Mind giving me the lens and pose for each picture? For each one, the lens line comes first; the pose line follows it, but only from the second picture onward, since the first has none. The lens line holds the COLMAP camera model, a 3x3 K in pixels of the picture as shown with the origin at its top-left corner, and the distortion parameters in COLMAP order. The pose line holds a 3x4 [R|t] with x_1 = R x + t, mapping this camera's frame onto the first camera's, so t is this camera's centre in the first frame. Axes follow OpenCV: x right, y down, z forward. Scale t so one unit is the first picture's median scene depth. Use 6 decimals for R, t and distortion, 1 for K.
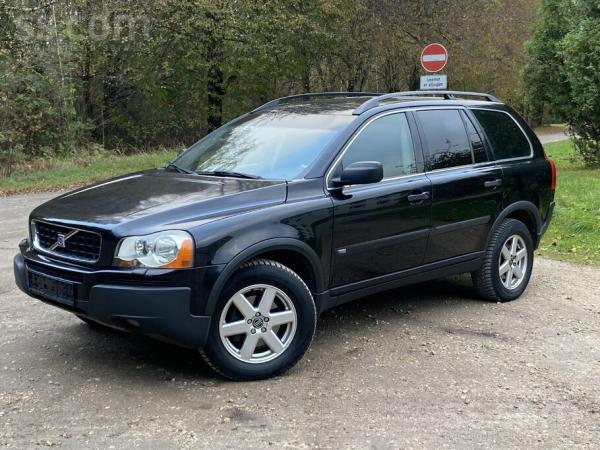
lens RADIAL K [[790.4, 0, 282.2], [0, 790.4, 224.4], [0, 0, 1]] dist [0.141124, -0.080844]
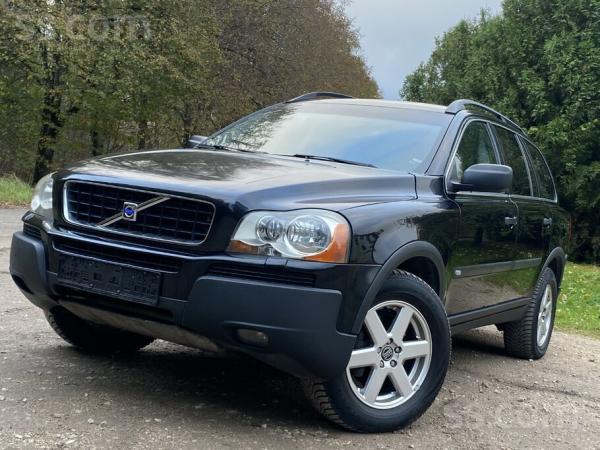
lens RADIAL K [[790.4, 0, 282.2], [0, 790.4, 224.4], [0, 0, 1]] dist [0.141124, -0.080844]
pose [[0.957080, 0.113673, 0.266603, -0.333807], [-0.089727, 0.990895, -0.100381, 0.088510], [-0.275586, 0.072151, 0.958565, 0.310787]]
